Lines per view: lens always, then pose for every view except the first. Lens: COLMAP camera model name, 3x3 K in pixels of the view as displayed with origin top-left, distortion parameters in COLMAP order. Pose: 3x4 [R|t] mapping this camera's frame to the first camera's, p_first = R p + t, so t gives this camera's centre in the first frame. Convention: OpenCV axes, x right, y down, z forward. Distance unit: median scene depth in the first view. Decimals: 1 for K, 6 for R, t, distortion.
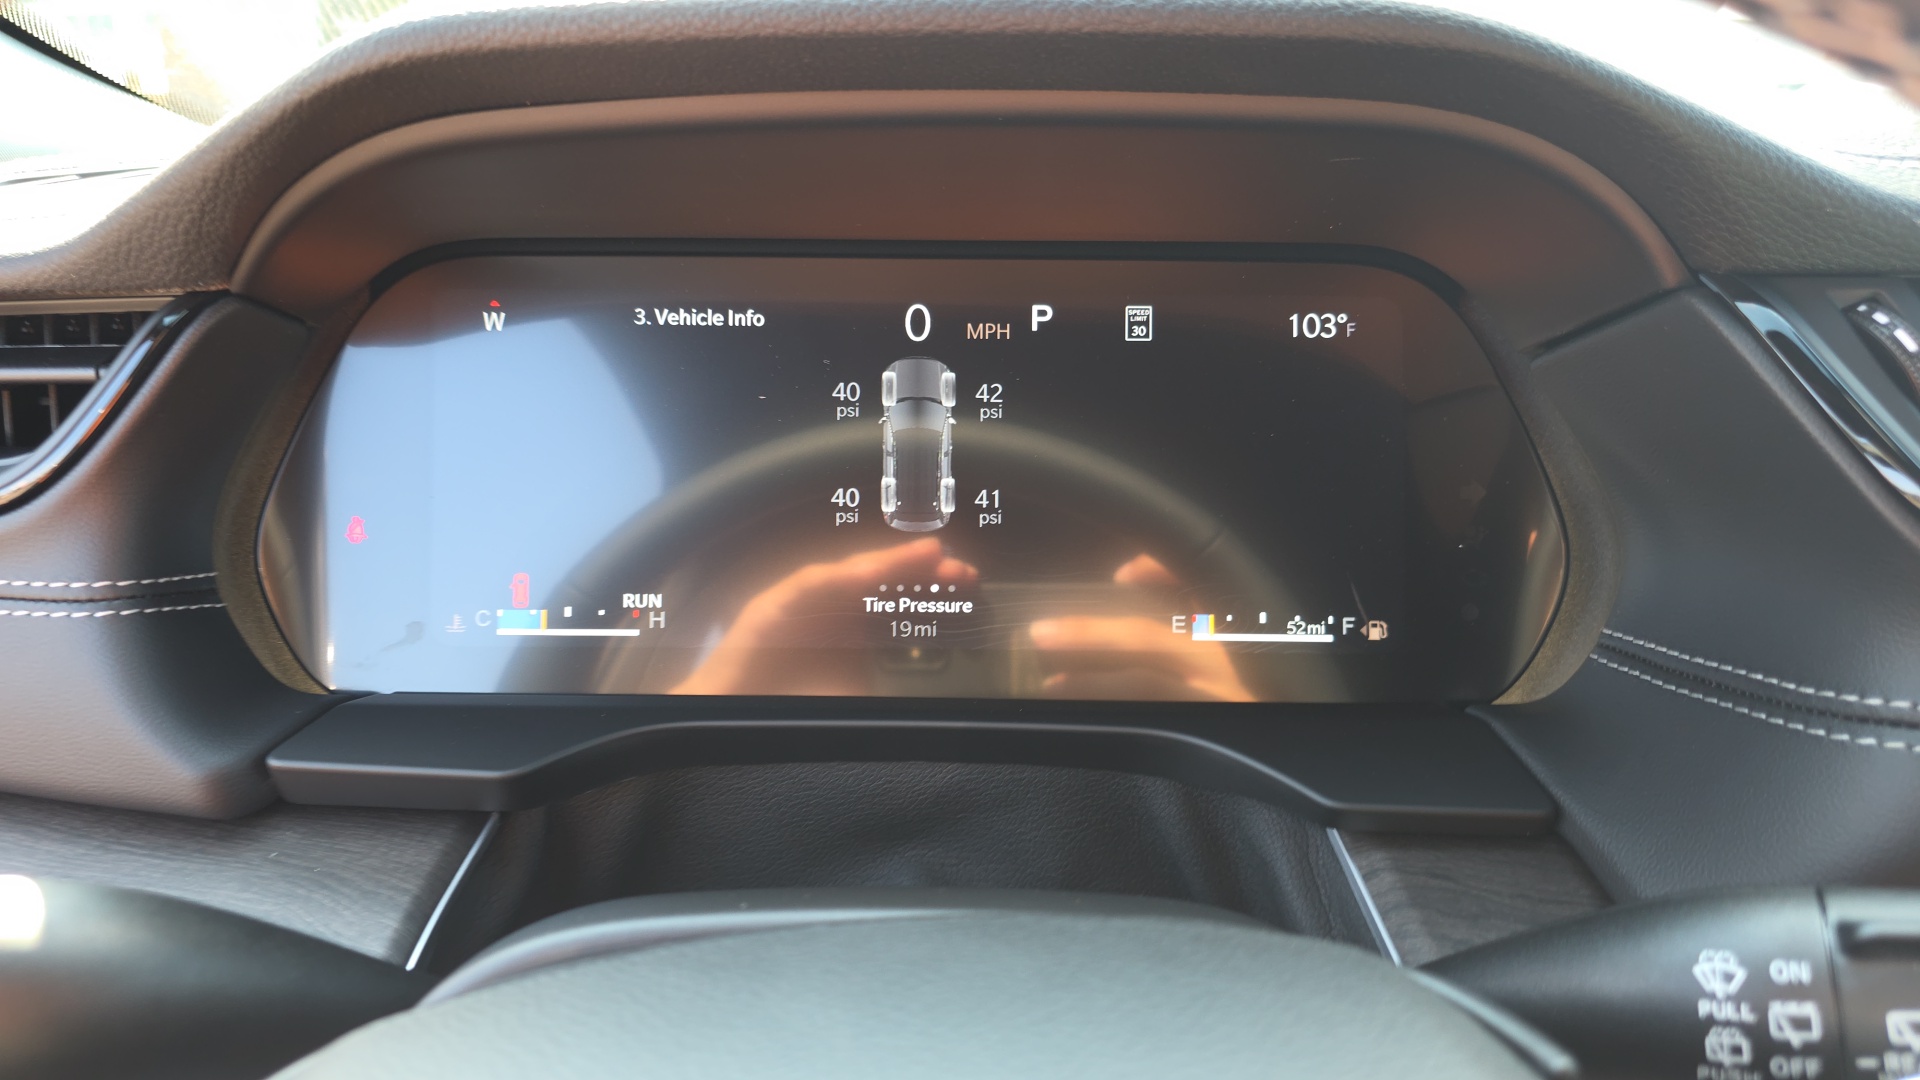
lens RADIAL K [[1315.6, 0, 918.1], [0, 1315.6, 543.8], [0, 0, 1]] dist [0.016812, -0.042496]
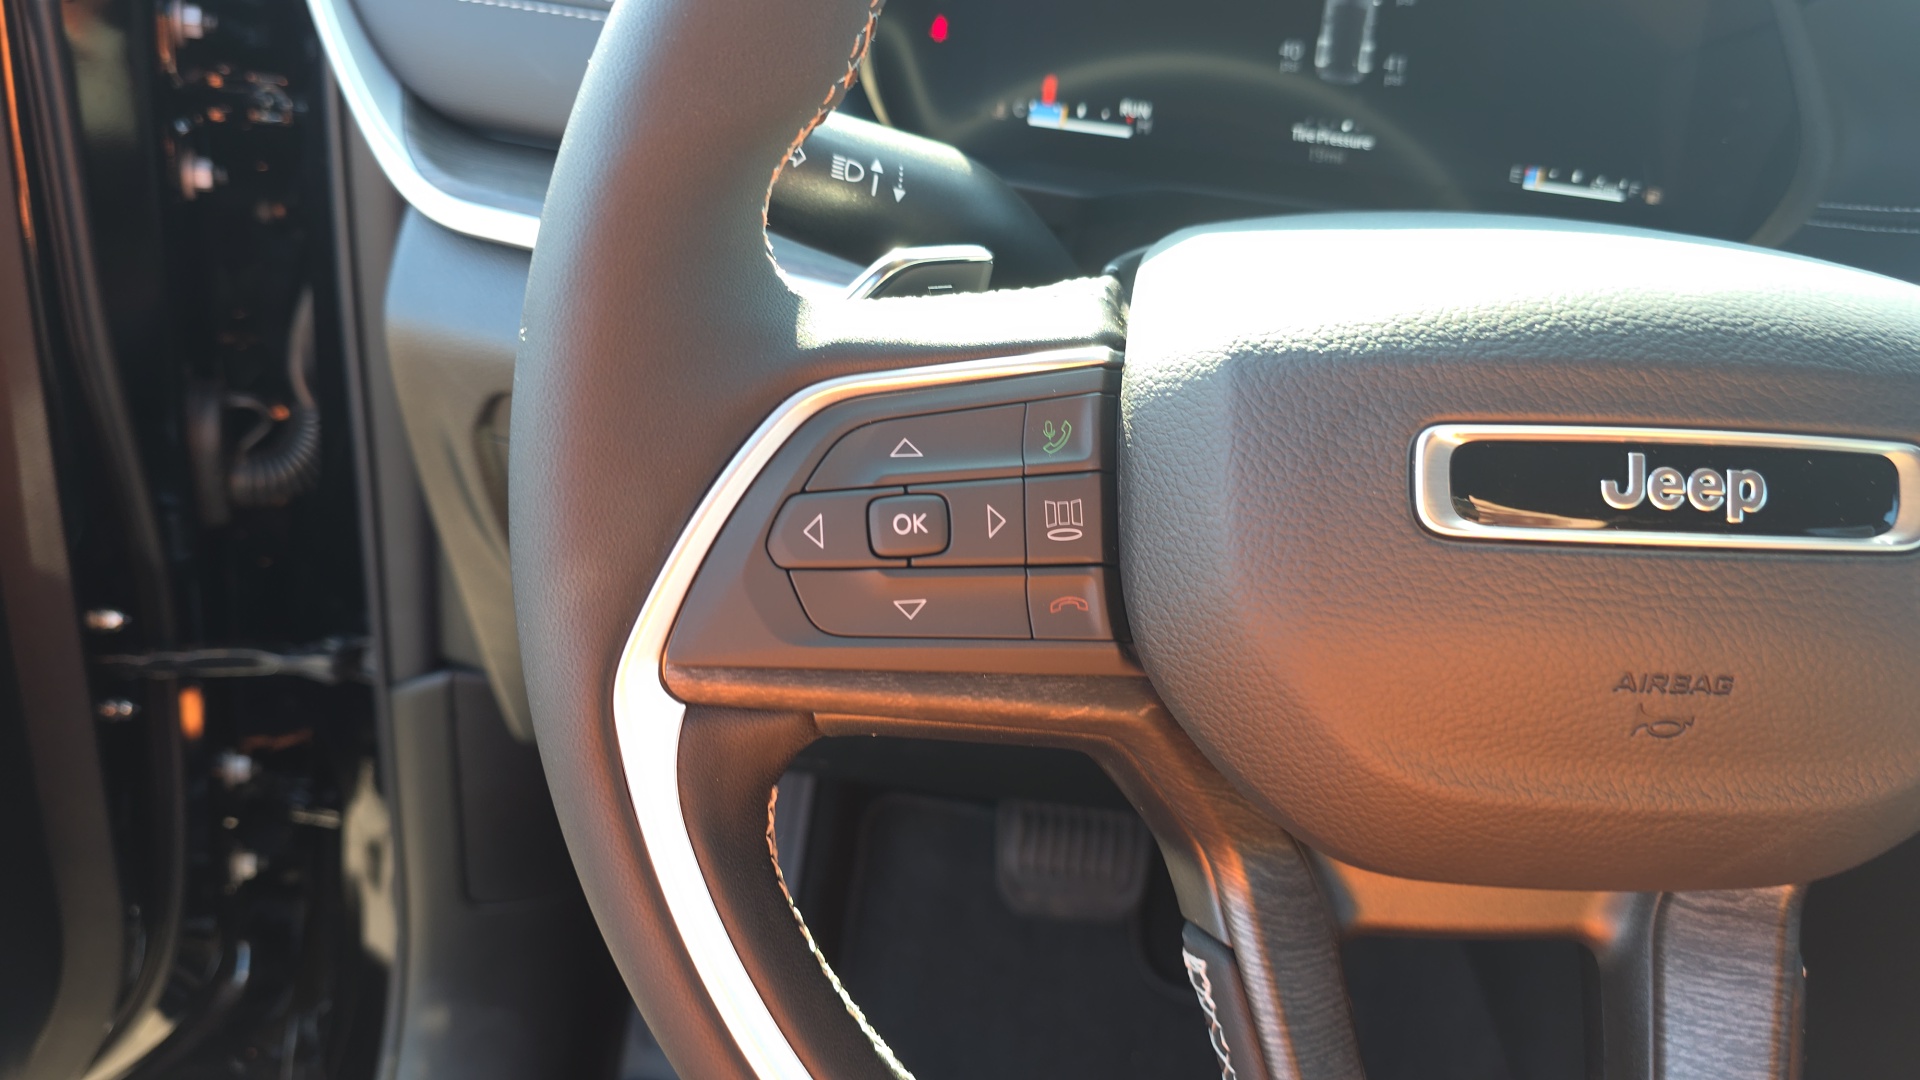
lens RADIAL K [[1315.6, 0, 916.0], [0, 1315.6, 533.2], [0, 0, 1]] dist [0.016812, -0.042496]
pose [[0.993533, 0.111703, 0.020375, -0.414833], [-0.113518, 0.981127, 0.156537, 0.286418], [-0.002505, -0.157837, 0.987462, -0.426092]]
